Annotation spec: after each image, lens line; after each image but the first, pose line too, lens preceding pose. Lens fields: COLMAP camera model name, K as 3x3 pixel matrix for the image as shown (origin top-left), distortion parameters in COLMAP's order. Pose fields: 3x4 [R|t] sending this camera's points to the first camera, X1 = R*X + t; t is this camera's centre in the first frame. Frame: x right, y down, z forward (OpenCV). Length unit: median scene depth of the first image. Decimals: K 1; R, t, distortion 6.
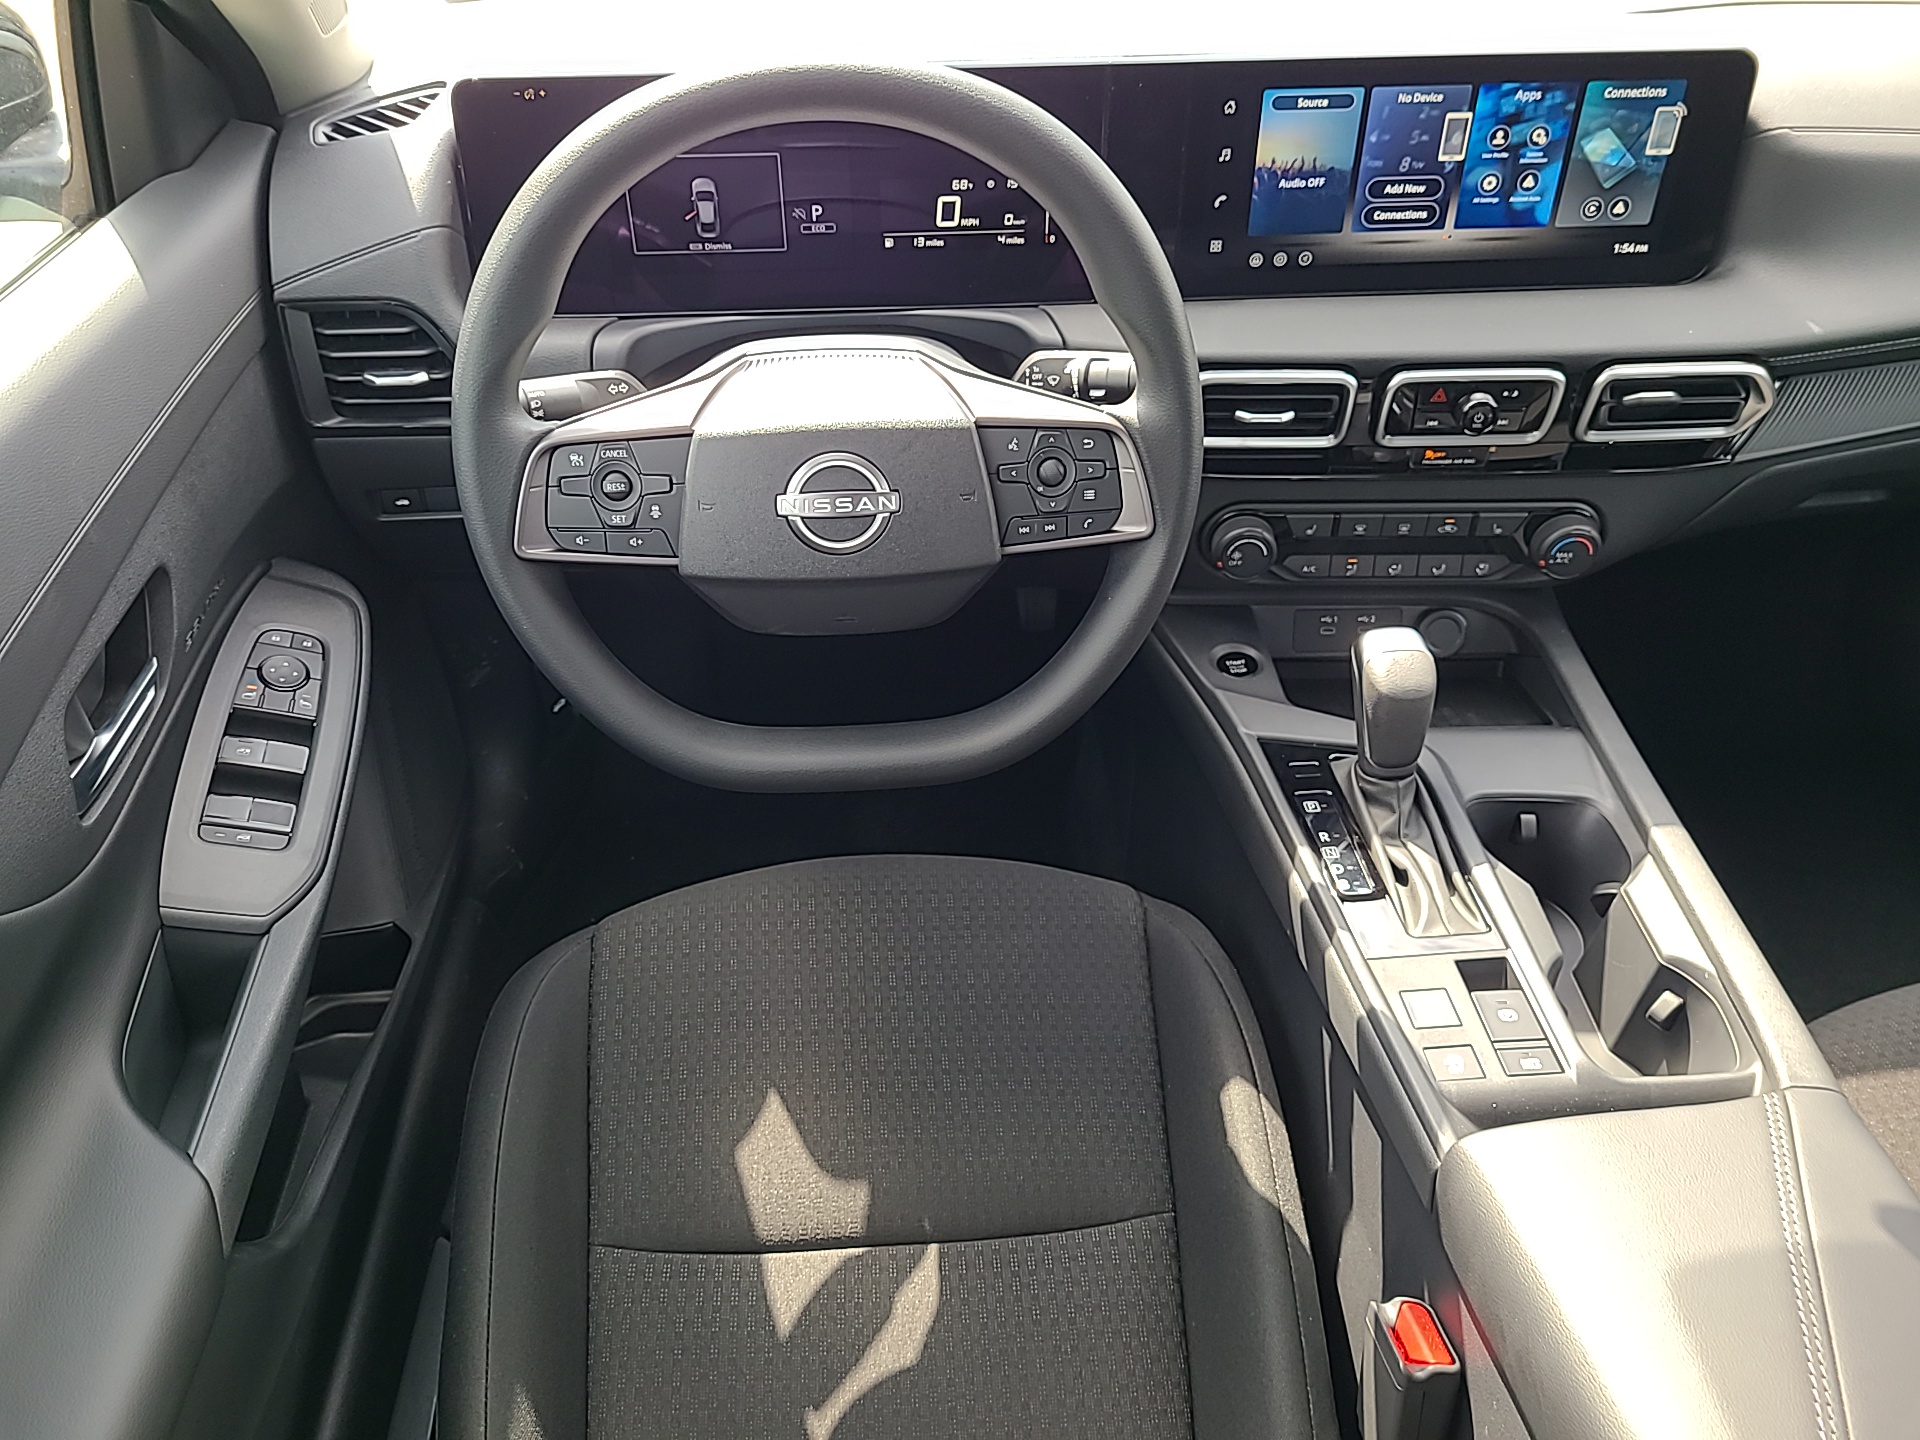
lens RADIAL K [[1436.8, 0, 943.8], [0, 1436.8, 724.1], [0, 0, 1]] dist [0.011981, -0.010408]
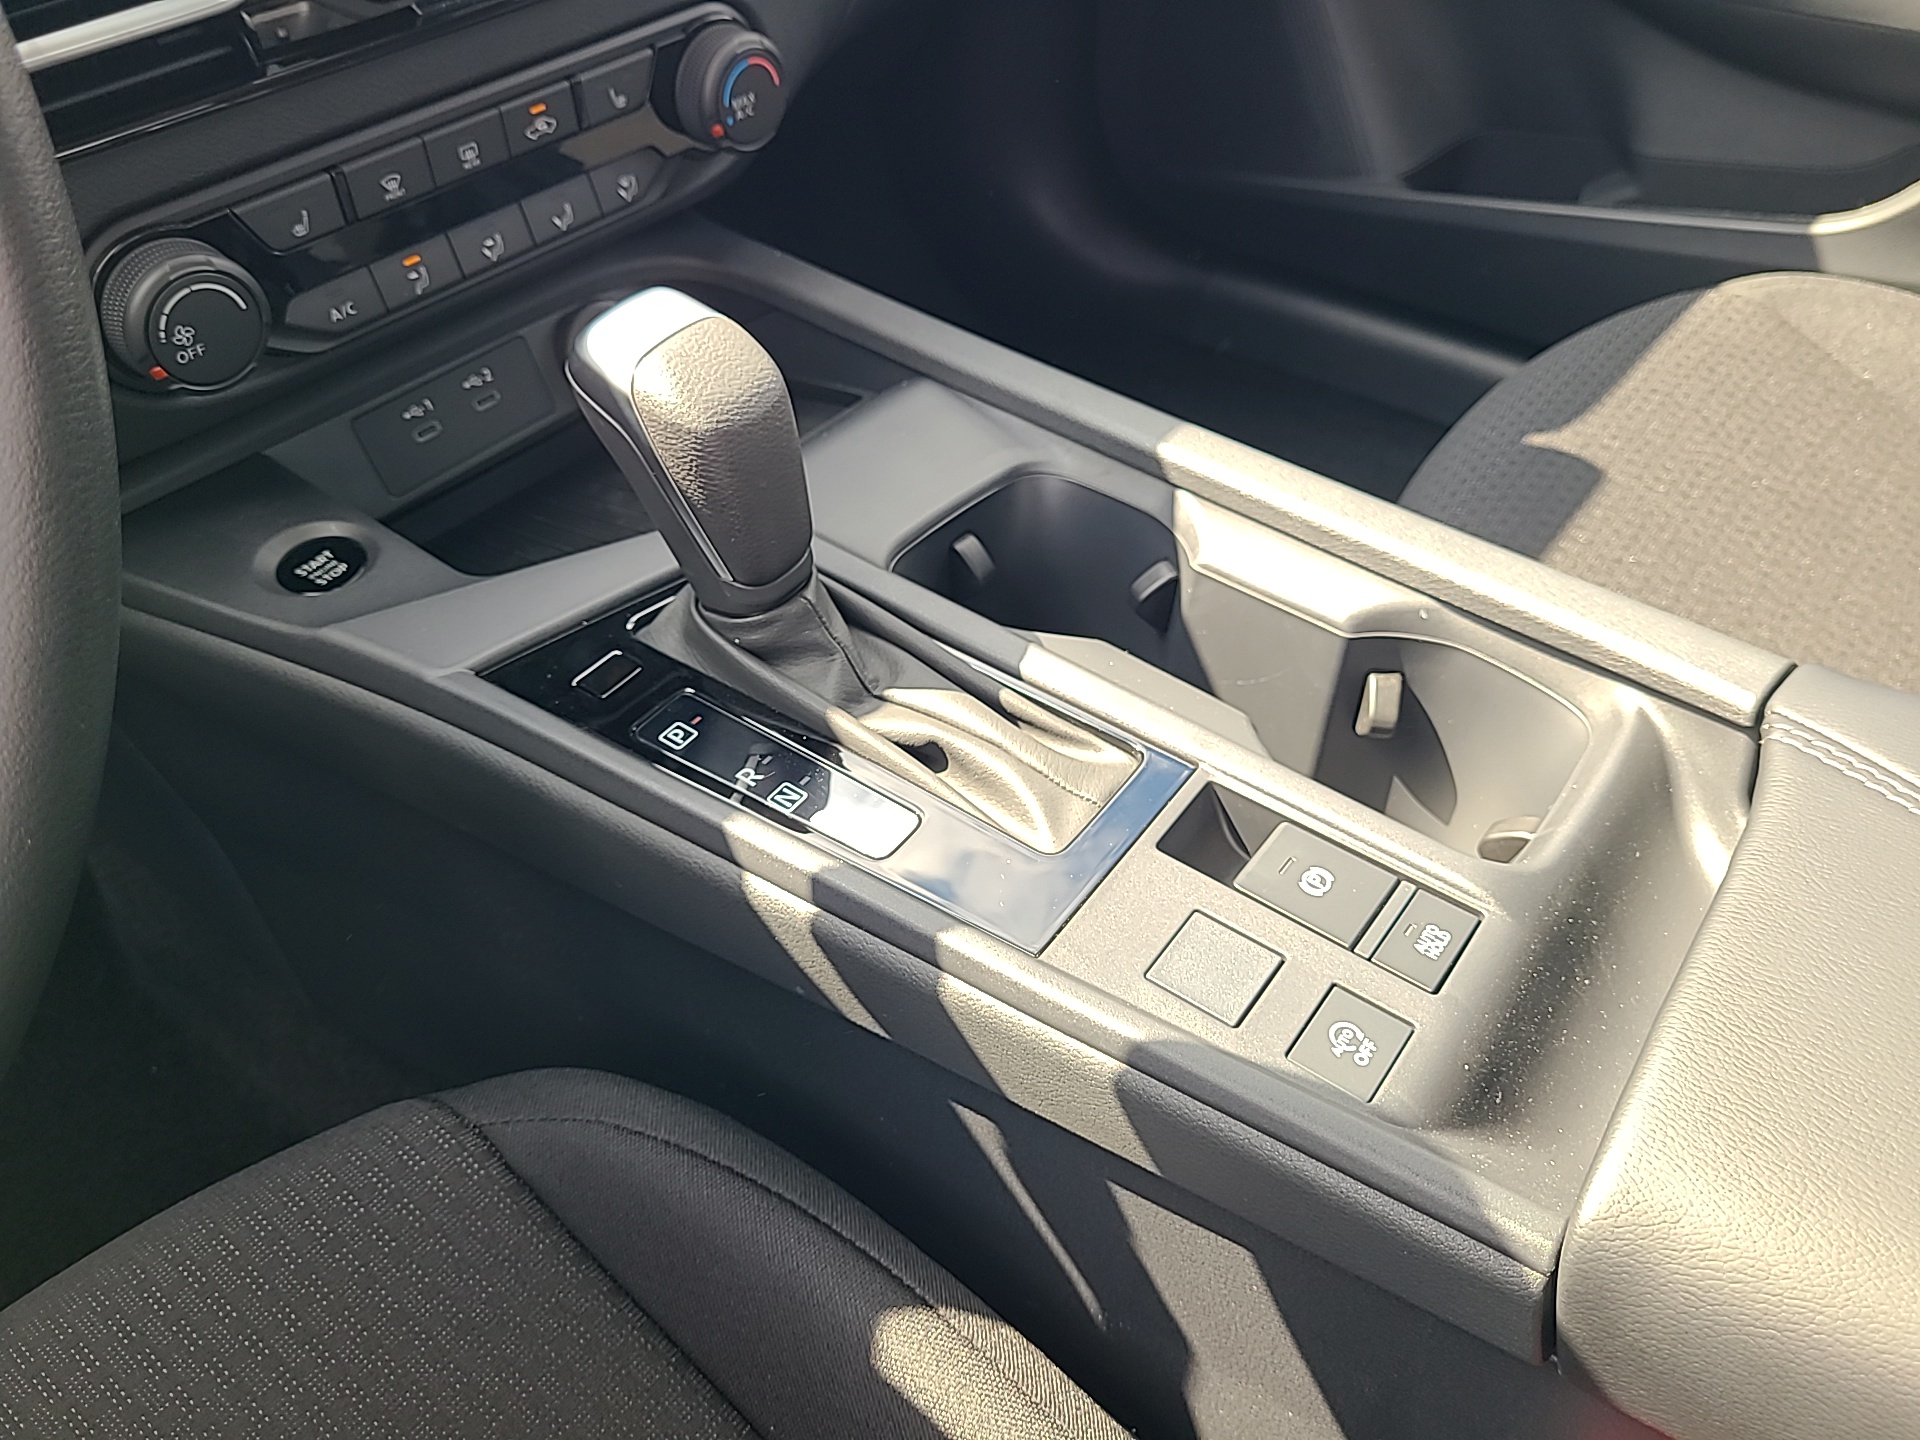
lens RADIAL K [[1436.8, 0, 919.0], [0, 1436.8, 726.5], [0, 0, 1]] dist [0.011981, -0.010408]
pose [[0.659436, -0.531449, 0.531701, 0.063571], [0.481072, 0.841817, 0.244774, -0.020680], [-0.577680, 0.094373, 0.810790, 0.584261]]
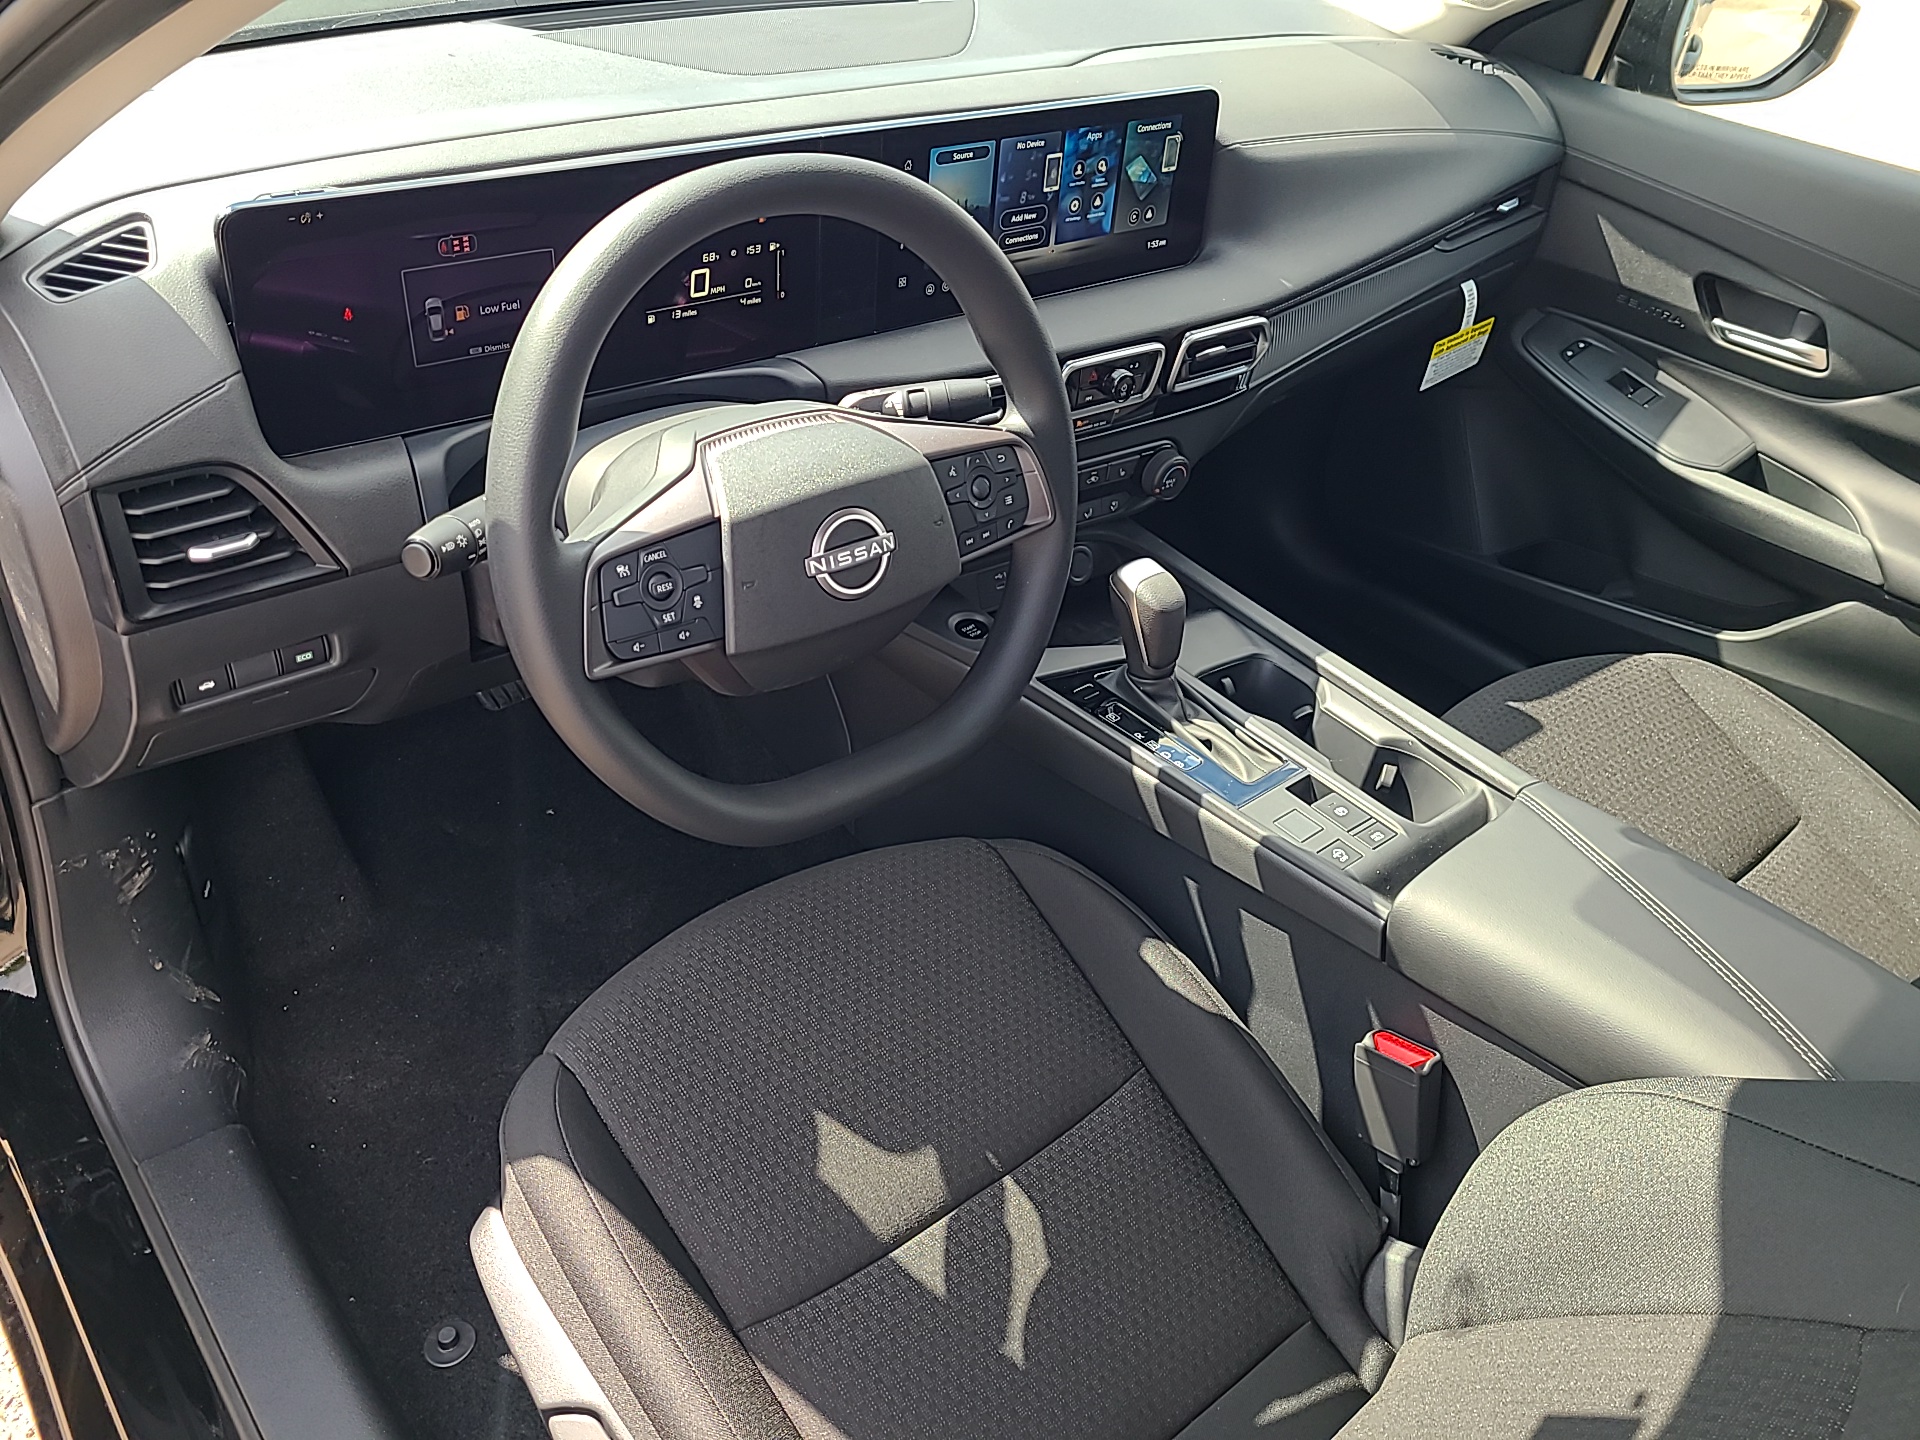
lens RADIAL K [[1436.8, 0, 884.4], [0, 1436.8, 713.1], [0, 0, 1]] dist [0.011981, -0.010408]
pose [[0.816976, -0.280568, 0.503818, -0.522849], [0.287815, 0.955453, 0.065365, -0.082482], [-0.499713, 0.091605, 0.861333, 0.039915]]
